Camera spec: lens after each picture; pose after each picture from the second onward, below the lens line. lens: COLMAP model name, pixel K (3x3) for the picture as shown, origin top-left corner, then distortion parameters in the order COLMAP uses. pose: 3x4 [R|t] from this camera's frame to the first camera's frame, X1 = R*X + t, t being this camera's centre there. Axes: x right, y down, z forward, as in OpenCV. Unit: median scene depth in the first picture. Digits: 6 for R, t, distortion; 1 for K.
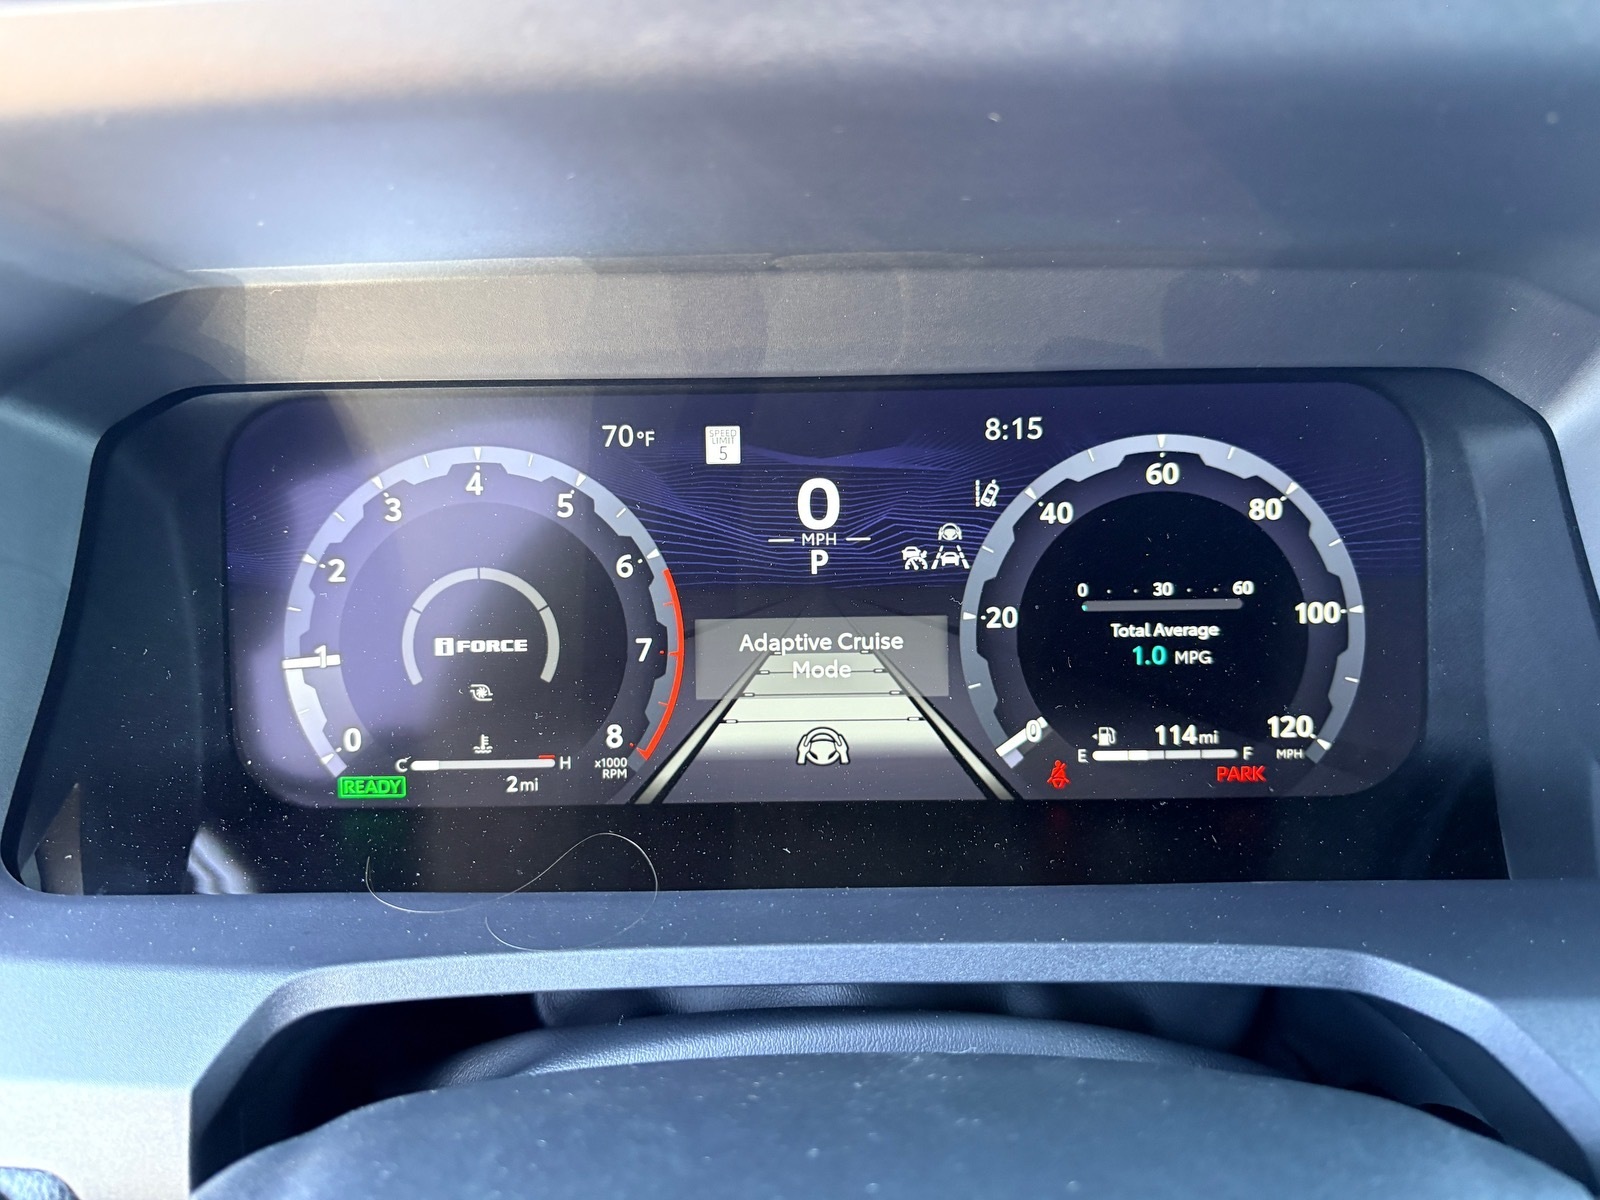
lens RADIAL K [[1230.0, 0, 798.7], [0, 1230.0, 611.0], [0, 0, 1]] dist [0.015318, -0.009682]
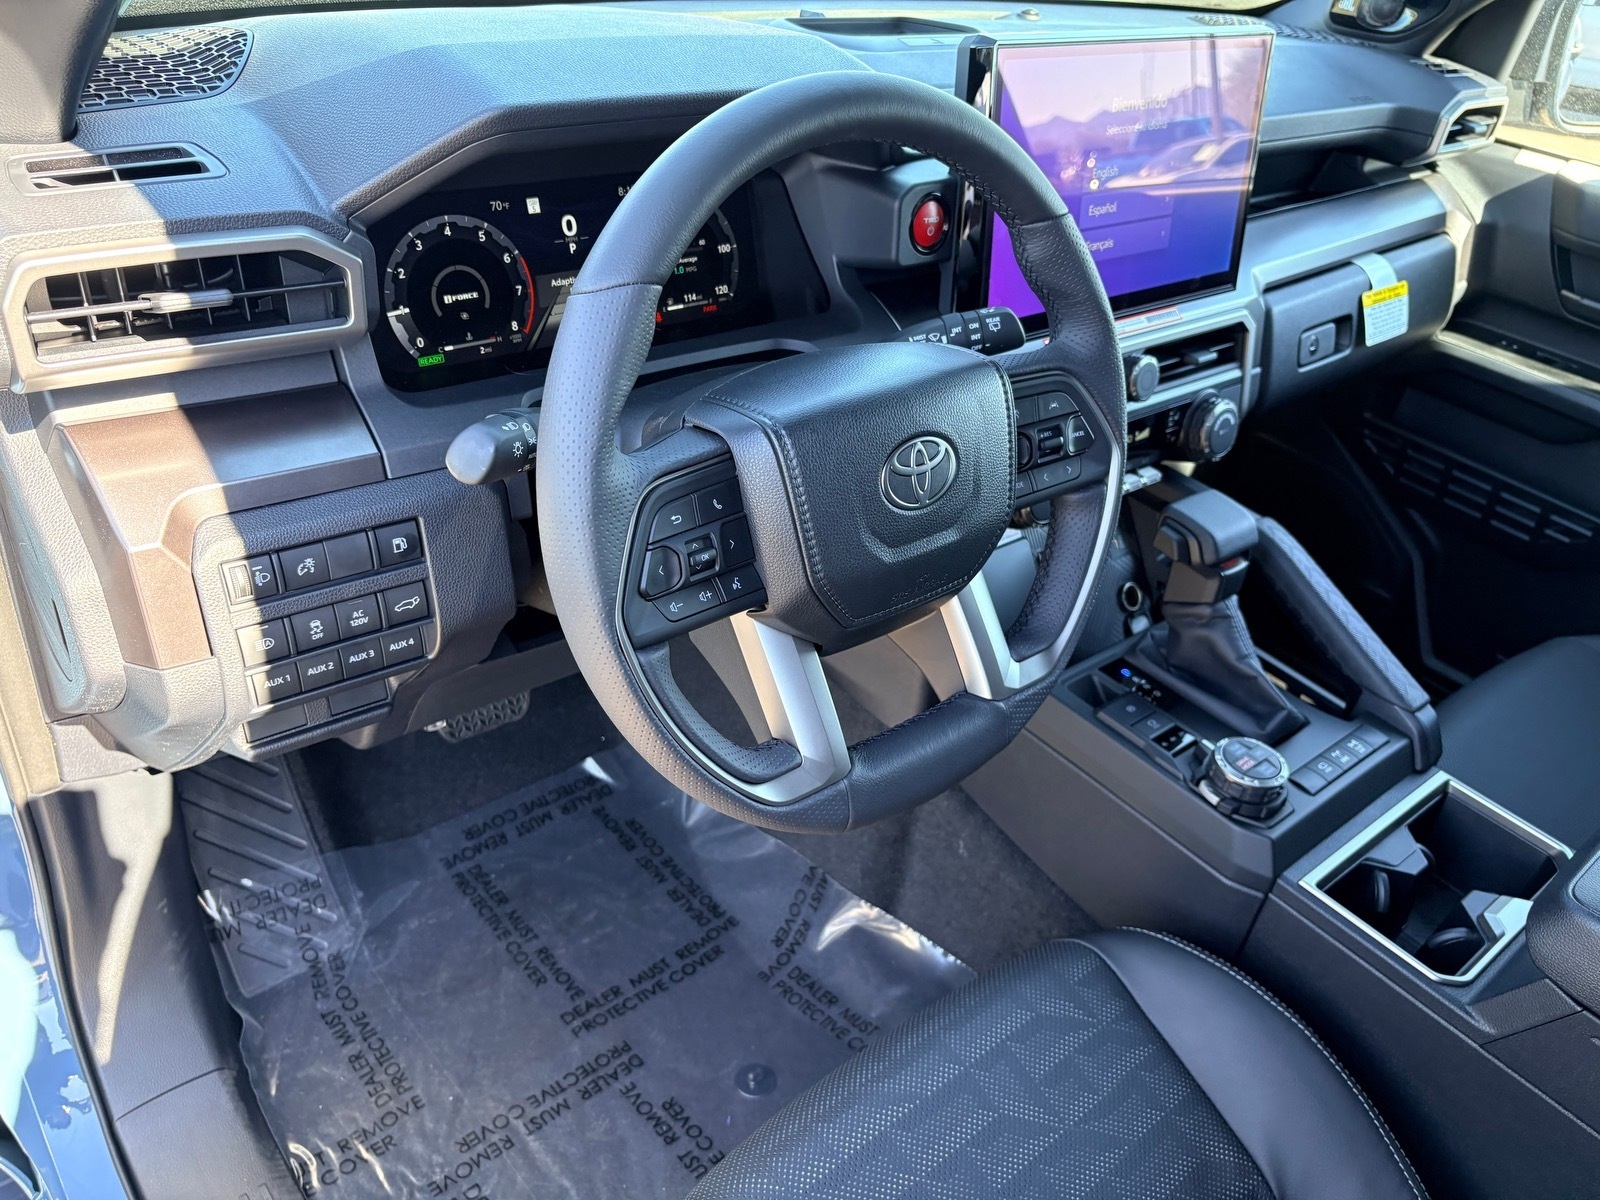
lens RADIAL K [[1230.0, 0, 798.7], [0, 1230.0, 611.0], [0, 0, 1]] dist [0.015318, -0.009682]
pose [[0.759473, -0.279291, 0.587534, -1.409470], [0.110657, 0.945452, 0.306391, -0.061259], [-0.641058, -0.167681, 0.748951, -1.460988]]
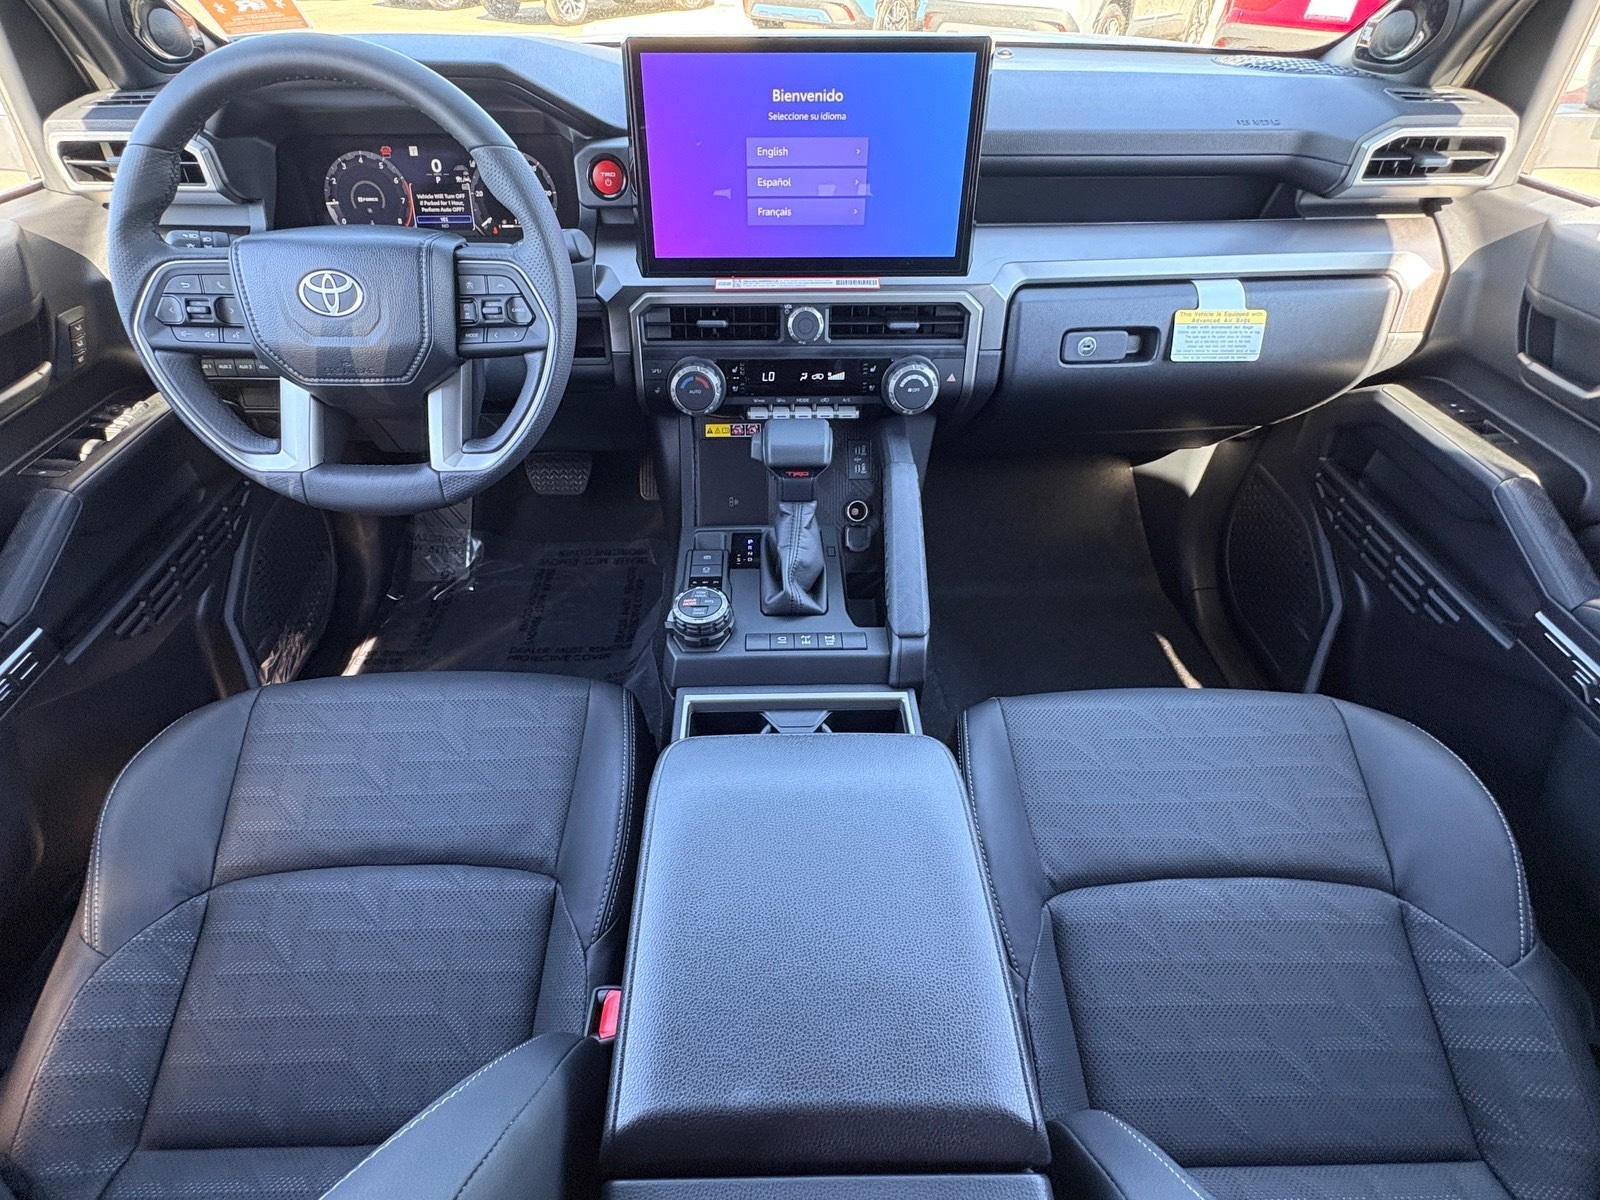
lens RADIAL K [[783.0, 0, 775.7], [0, 783.0, 594.6], [0, 0, 1]] dist [0.000994, 0.000805]
pose [[0.999715, -0.001268, 0.023848, 1.222265], [-0.006975, 0.939550, 0.342340, 0.411220], [-0.022840, -0.342408, 0.939274, -2.355949]]
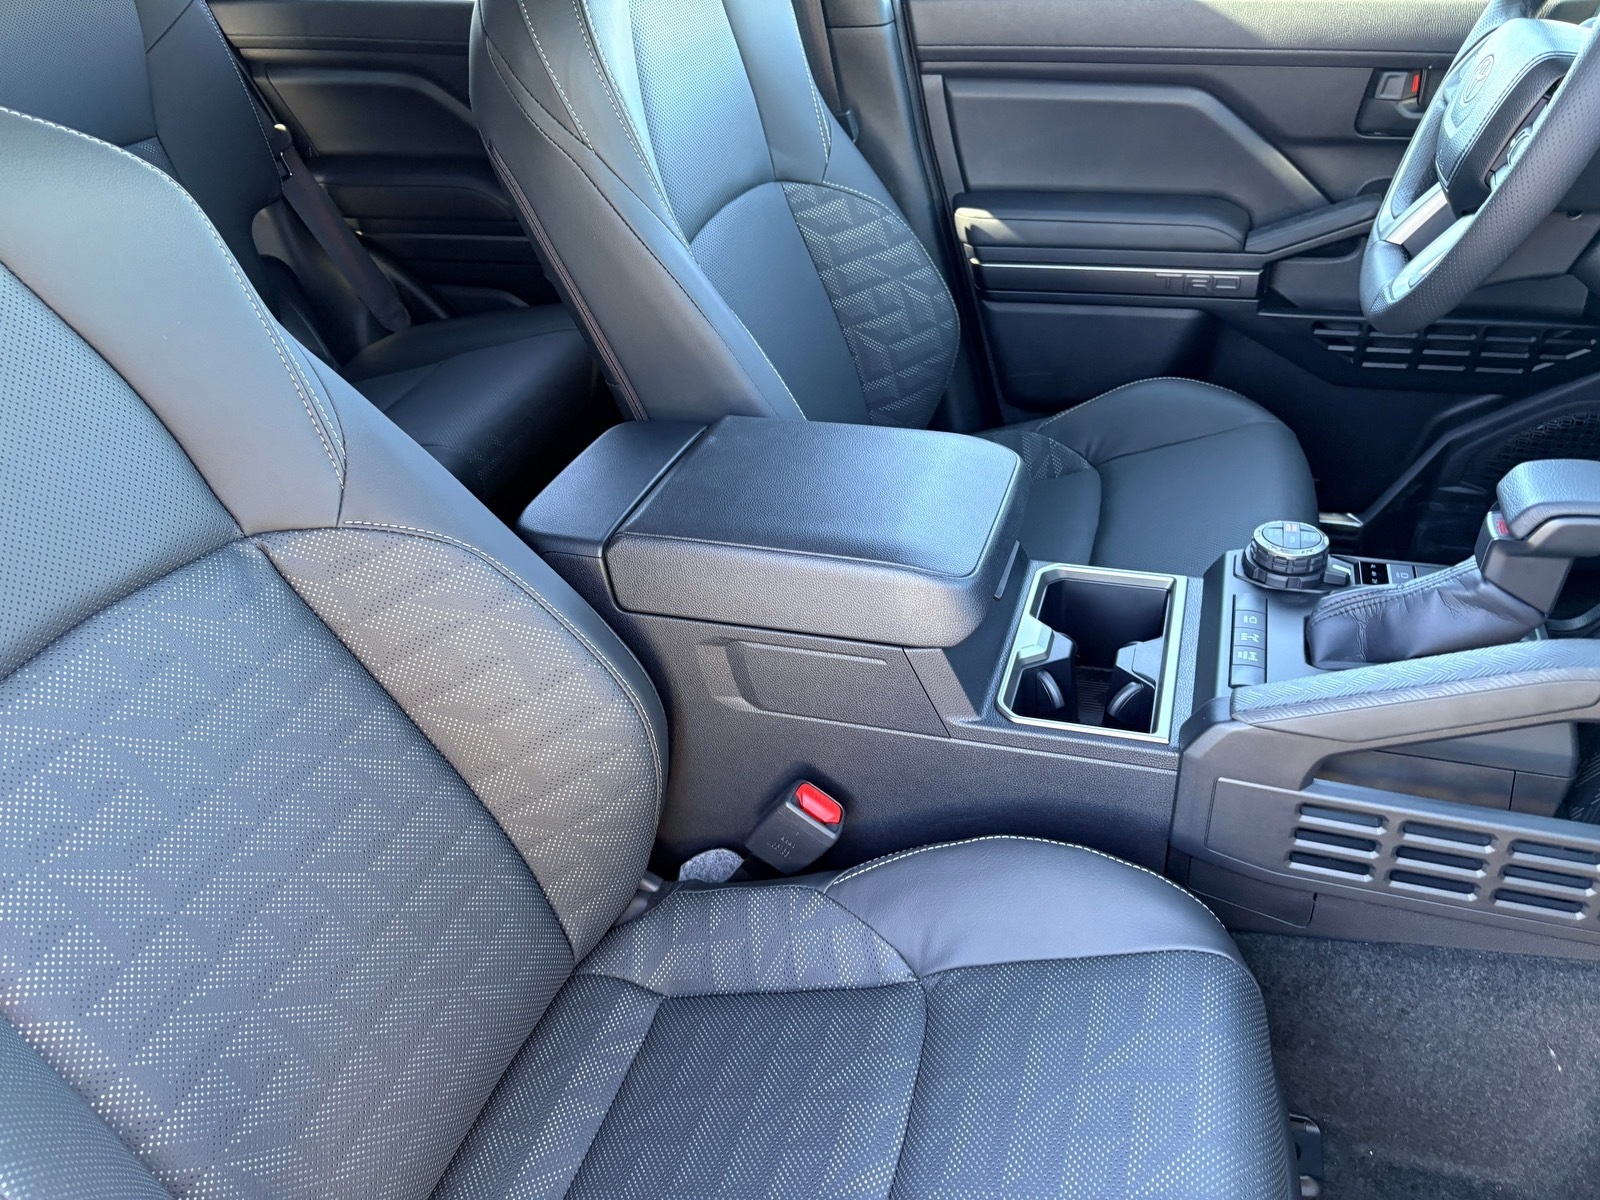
lens RADIAL K [[1230.0, 0, 798.7], [0, 1230.0, 611.0], [0, 0, 1]] dist [0.015318, -0.009682]
pose [[-0.298912, 0.547518, -0.781585, 3.887803], [-0.281192, 0.732131, 0.620415, -0.116727], [0.911912, 0.405225, -0.064886, -0.848642]]
